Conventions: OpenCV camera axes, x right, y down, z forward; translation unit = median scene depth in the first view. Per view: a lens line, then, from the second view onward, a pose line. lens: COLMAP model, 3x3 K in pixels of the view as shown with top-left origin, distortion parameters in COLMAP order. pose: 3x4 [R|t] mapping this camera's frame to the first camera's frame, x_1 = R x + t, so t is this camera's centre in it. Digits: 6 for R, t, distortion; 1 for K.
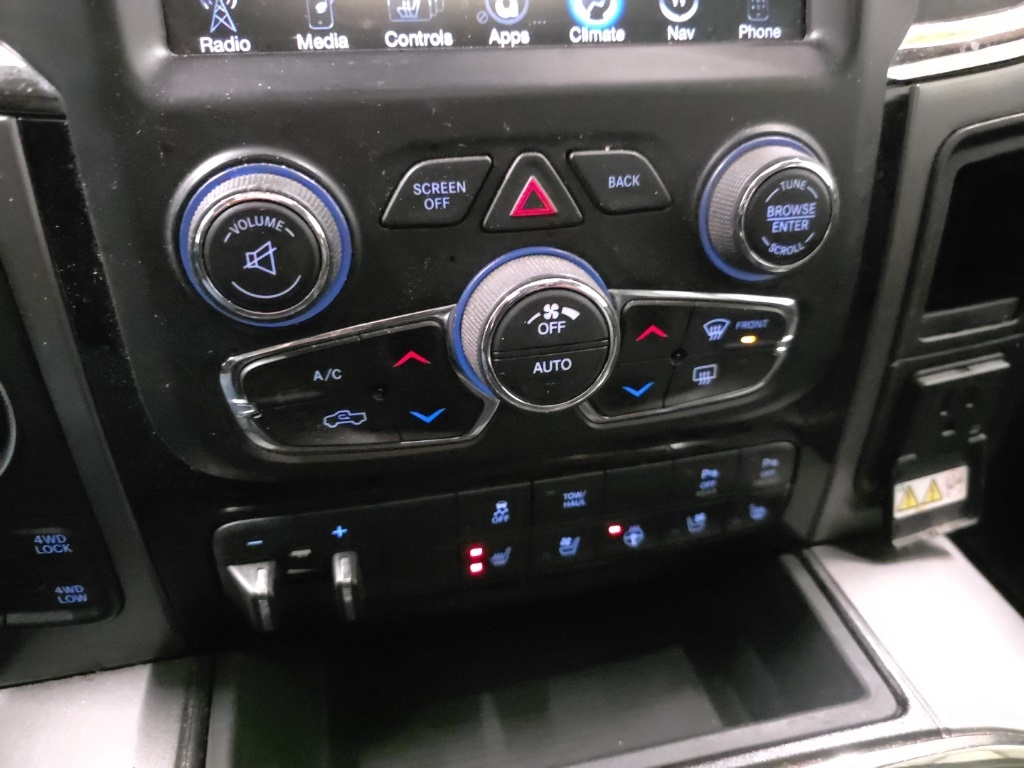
lens RADIAL K [[692.1, 0, 521.7], [0, 692.1, 401.5], [0, 0, 1]] dist [-0.015343, -0.005073]
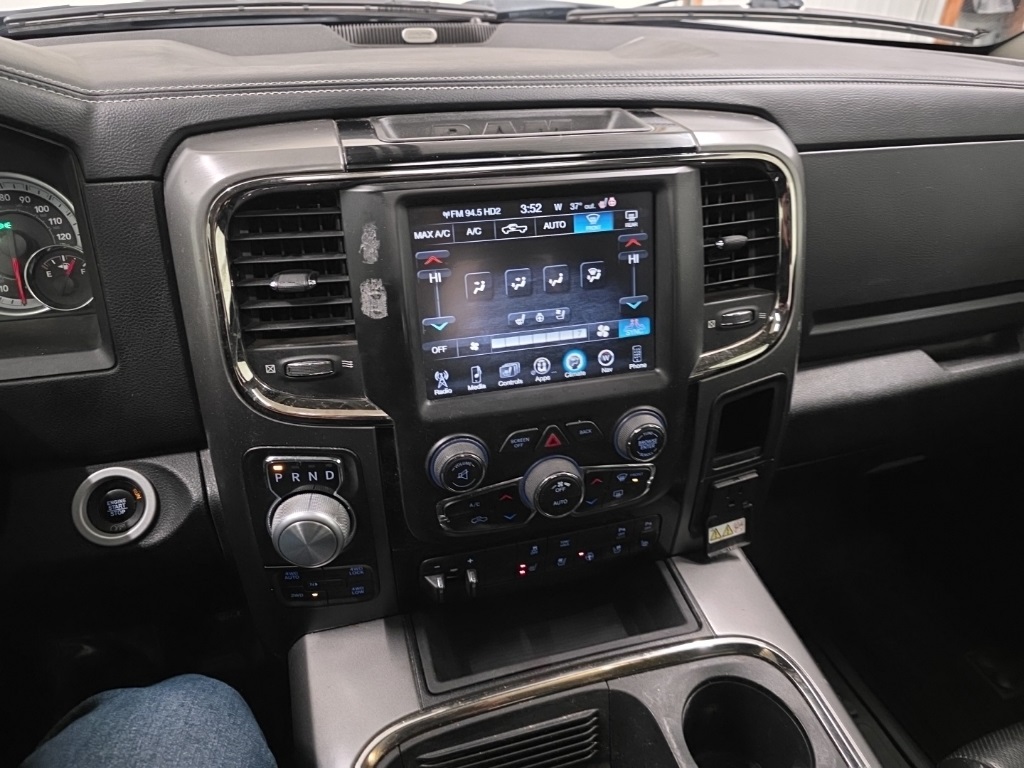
lens RADIAL K [[685.4, 0, 514.3], [0, 685.4, 380.4], [0, 0, 1]] dist [0.048625, -0.045167]
pose [[0.998185, -0.007822, 0.059712, -0.283508], [0.006720, 0.999804, 0.018629, -0.561431], [-0.059846, -0.018194, 0.998042, -1.620286]]
